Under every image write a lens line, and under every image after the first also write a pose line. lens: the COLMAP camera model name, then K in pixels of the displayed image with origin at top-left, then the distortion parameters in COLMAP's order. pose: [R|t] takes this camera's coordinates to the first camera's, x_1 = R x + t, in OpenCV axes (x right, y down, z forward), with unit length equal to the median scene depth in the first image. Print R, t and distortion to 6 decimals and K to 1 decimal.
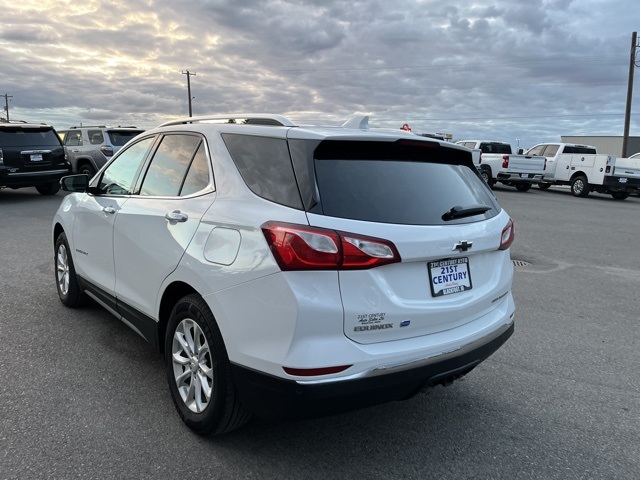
lens RADIAL K [[483.0, 0, 321.6], [0, 483.0, 235.3], [0, 0, 1]] dist [0.073181, -0.100716]
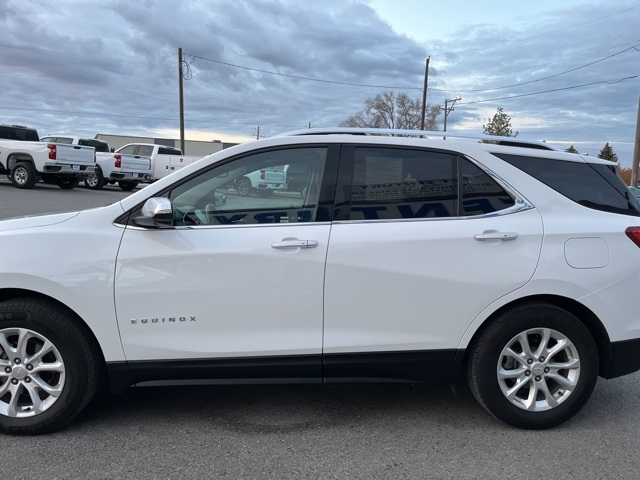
lens RADIAL K [[483.0, 0, 321.9], [0, 483.0, 235.3], [0, 0, 1]] dist [0.073181, -0.100716]
pose [[0.575085, -0.108331, 0.810889, -0.186675], [0.102013, 0.992953, 0.060306, -0.019256], [-0.811708, 0.048040, 0.582084, 0.099835]]
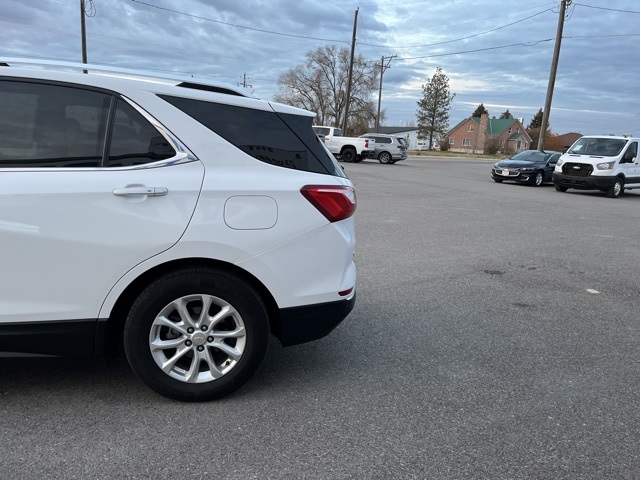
lens RADIAL K [[483.0, 0, 321.0], [0, 483.0, 241.7], [0, 0, 1]] dist [0.073181, -0.100716]
pose [[0.485295, -0.183021, 0.854981, -0.128137], [0.074834, 0.982953, 0.167938, -0.010022], [-0.871142, -0.017518, 0.490719, 0.040641]]
